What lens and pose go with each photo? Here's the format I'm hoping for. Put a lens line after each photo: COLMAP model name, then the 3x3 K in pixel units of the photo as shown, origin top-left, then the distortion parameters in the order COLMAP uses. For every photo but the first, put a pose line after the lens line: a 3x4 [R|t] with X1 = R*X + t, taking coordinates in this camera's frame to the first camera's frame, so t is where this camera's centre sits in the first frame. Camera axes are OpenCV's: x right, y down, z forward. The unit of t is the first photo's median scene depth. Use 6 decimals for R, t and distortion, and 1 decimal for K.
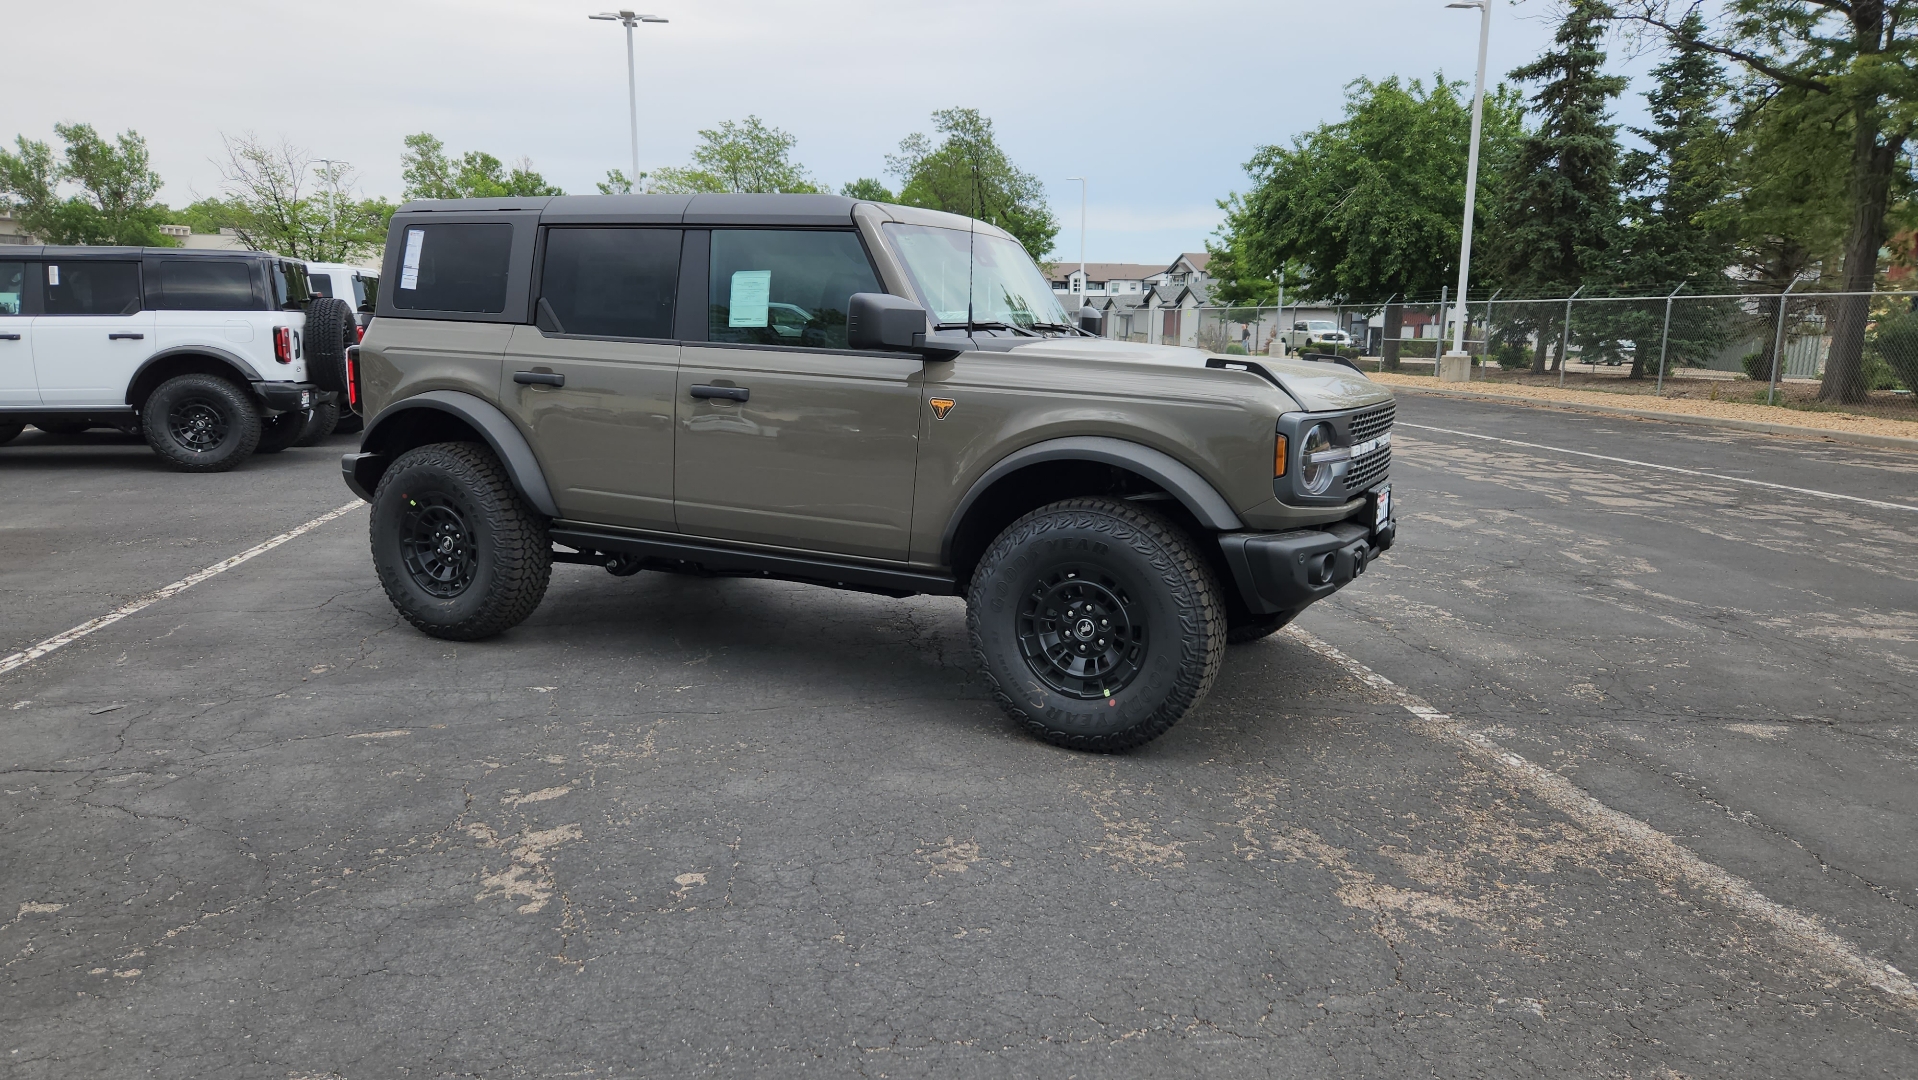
lens RADIAL K [[1288.4, 0, 943.8], [0, 1288.4, 535.6], [0, 0, 1]] dist [0.072719, -0.058961]
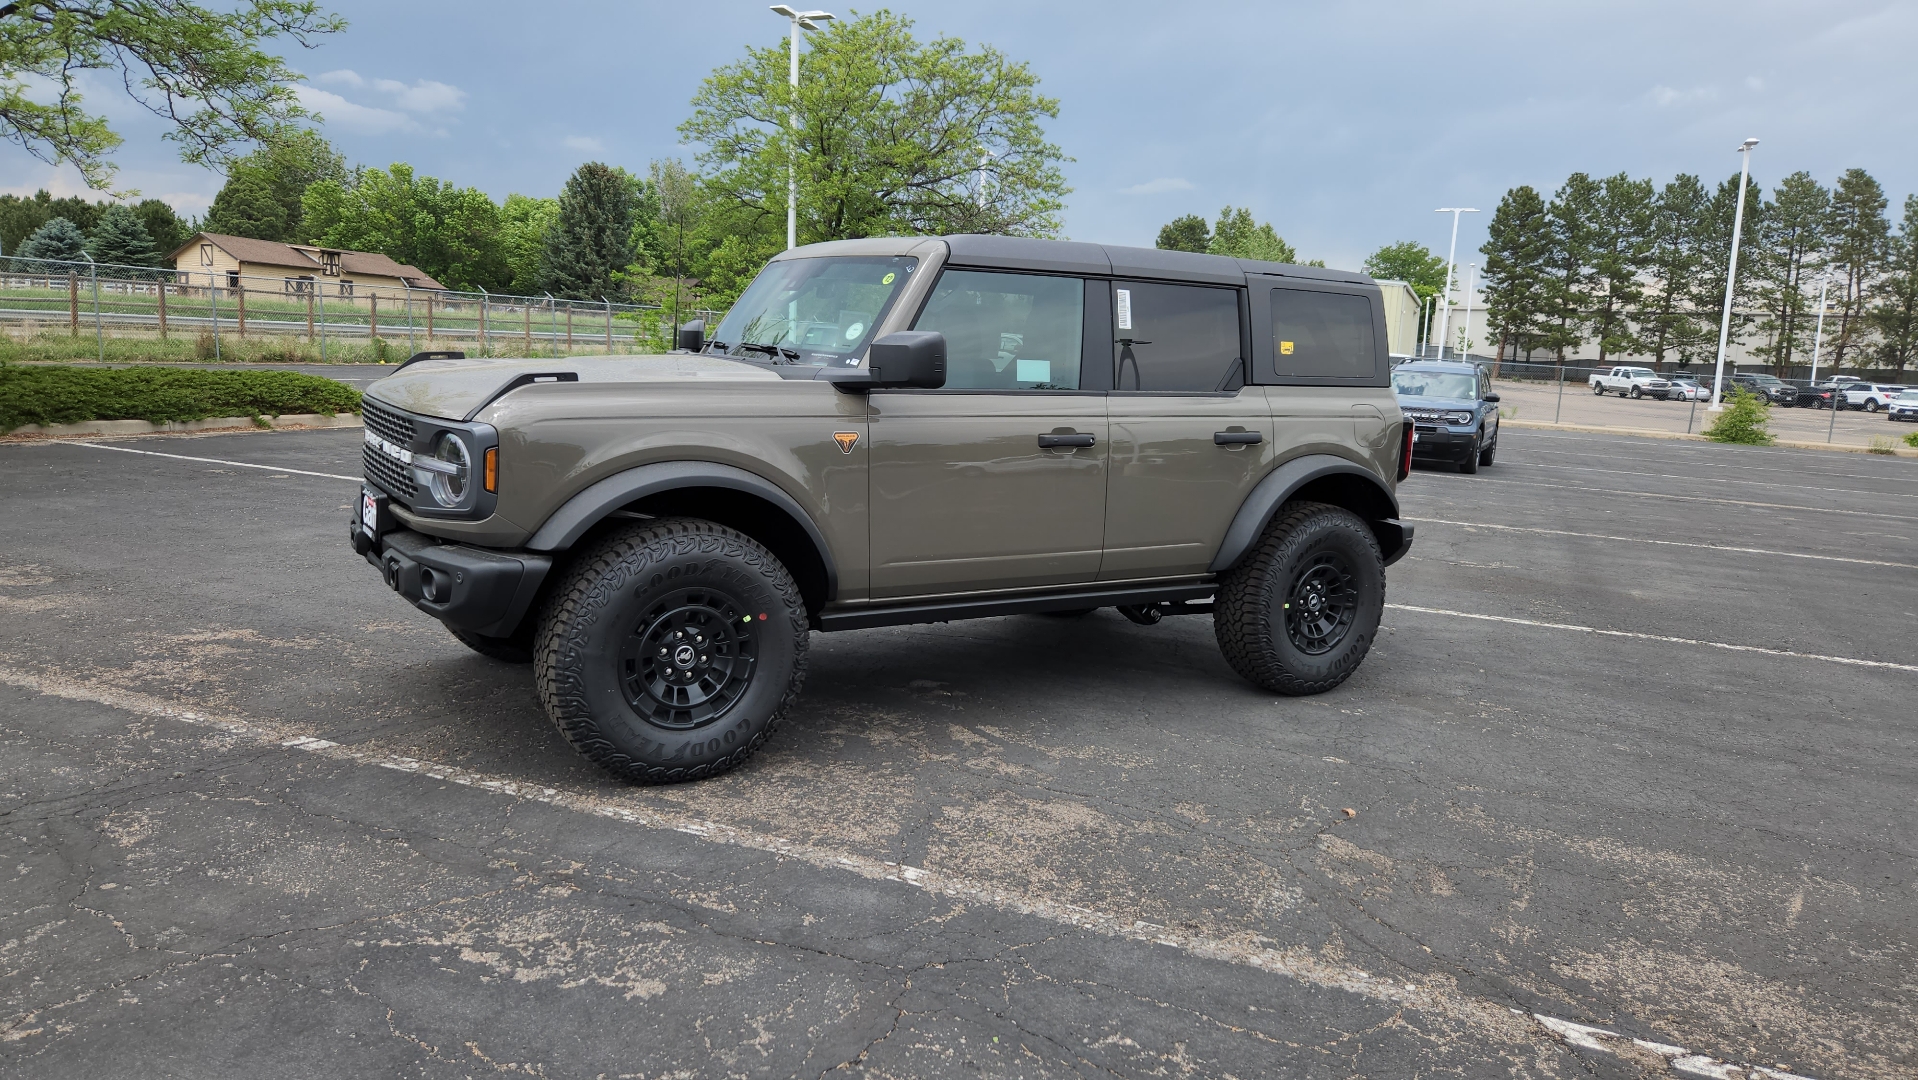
lens RADIAL K [[1280.5, 0, 930.4], [0, 1280.5, 534.0], [0, 0, 1]] dist [0.072411, -0.060330]
pose [[-0.509931, 0.078961, -0.856584, 0.812438], [-0.205054, 0.955915, 0.210188, -0.249944], [0.835418, 0.282827, -0.471259, 1.553330]]
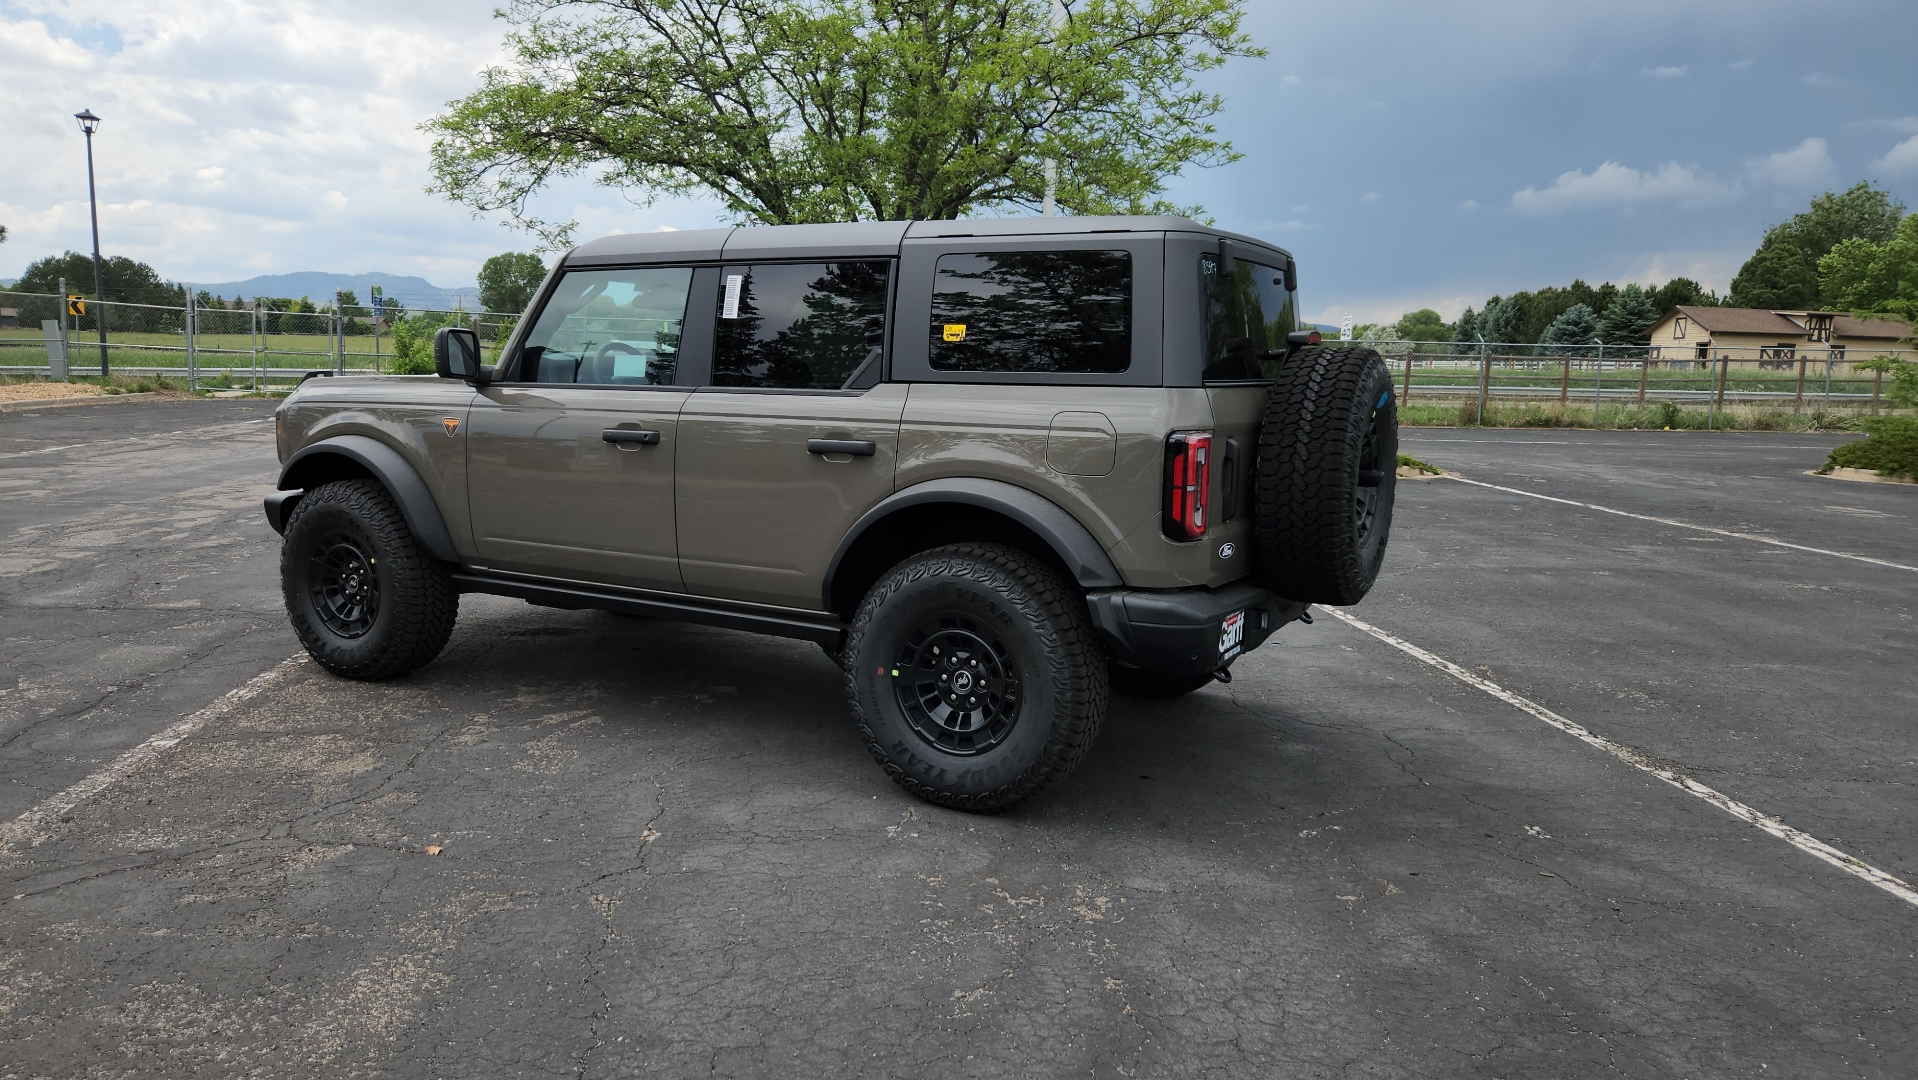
lens RADIAL K [[1280.5, 0, 930.4], [0, 1280.5, 534.0], [0, 0, 1]] dist [0.072411, -0.060330]
pose [[-0.998152, -0.050474, 0.033823, -0.243541], [-0.038134, 0.953804, 0.298000, -0.347145], [-0.047302, 0.296160, -0.953966, 2.029552]]
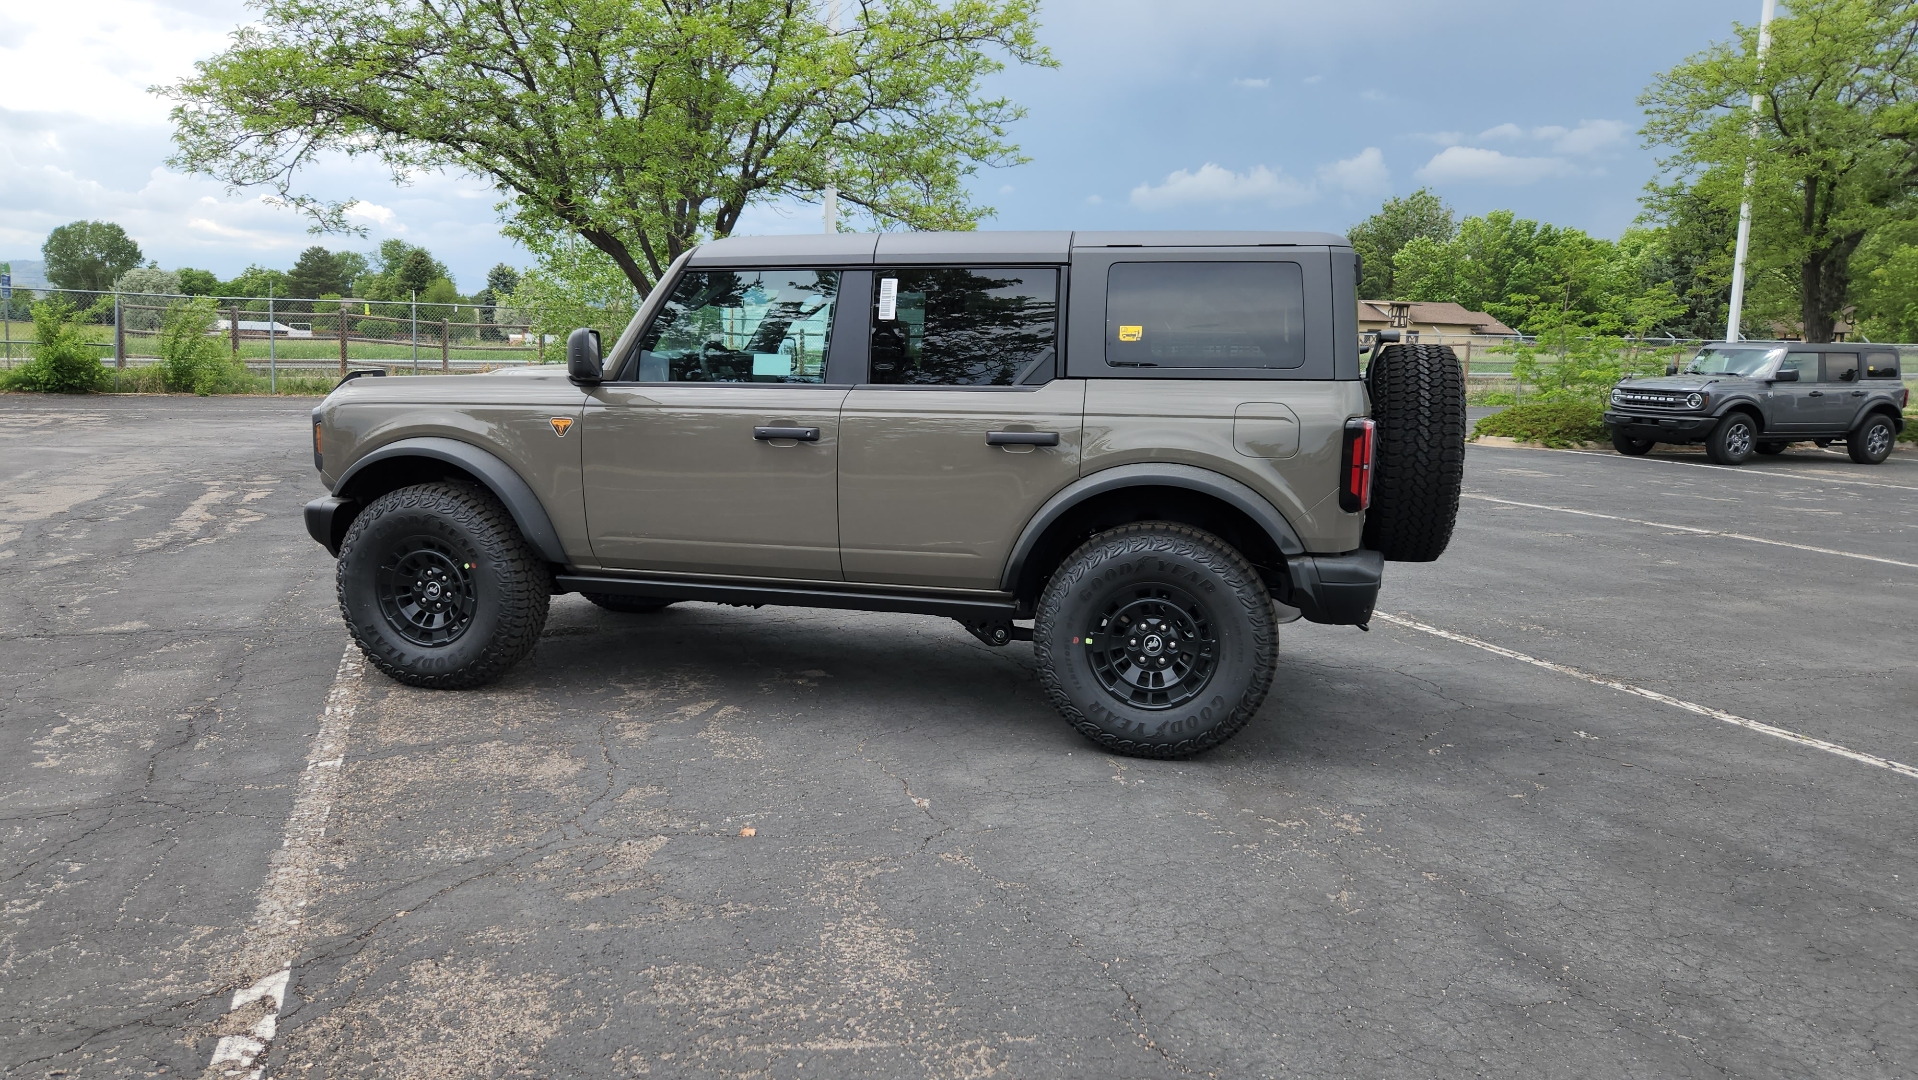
lens RADIAL K [[1280.5, 0, 930.4], [0, 1280.5, 534.0], [0, 0, 1]] dist [0.072411, -0.060330]
pose [[-0.974951, -0.008800, -0.222246, 0.091075], [-0.075824, 0.952512, 0.294909, -0.349301], [0.209096, 0.304373, -0.929320, 2.071612]]
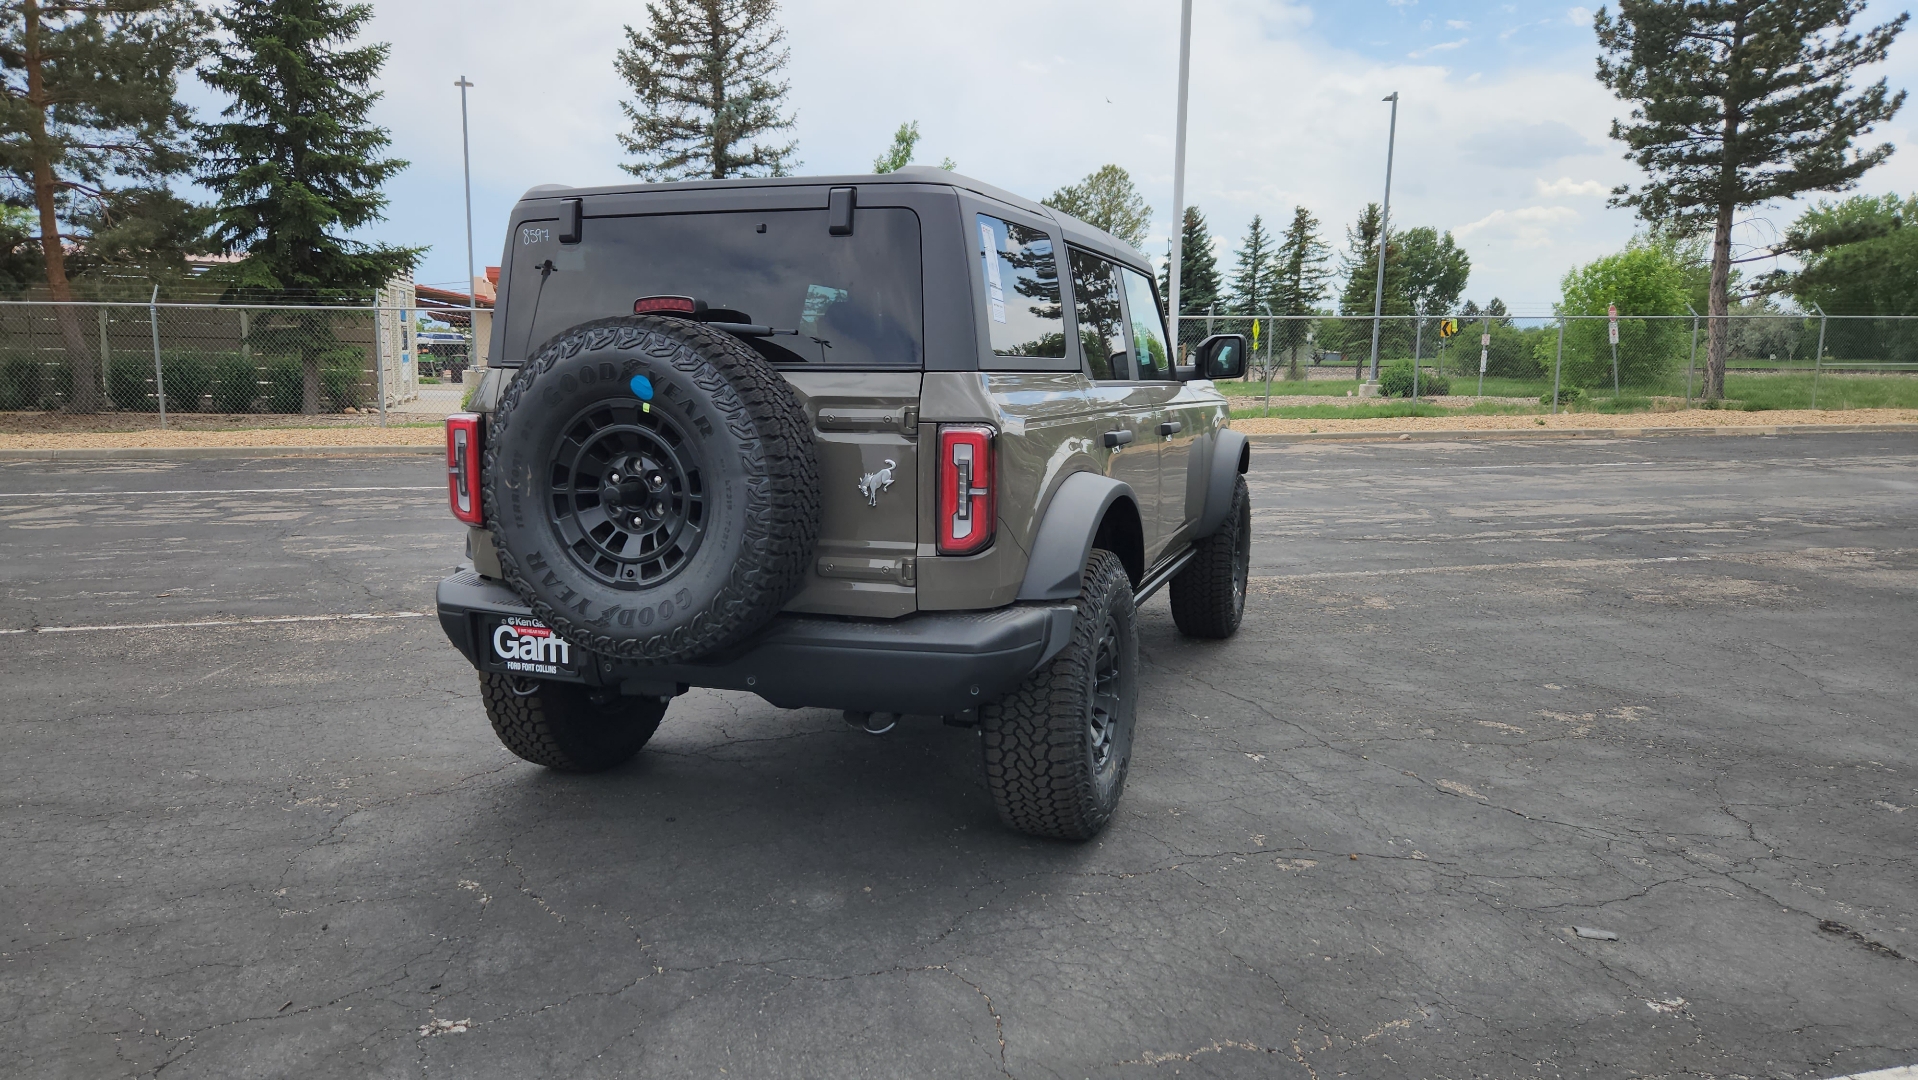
lens RADIAL K [[1284.6, 0, 918.9], [0, 1284.6, 542.5], [0, 0, 1]] dist [0.078462, -0.065040]
pose [[-0.107588, -0.163310, 0.980691, -1.066533], [0.157506, 0.971159, 0.179002, -0.215554], [-0.981640, 0.173723, -0.078763, 1.170053]]
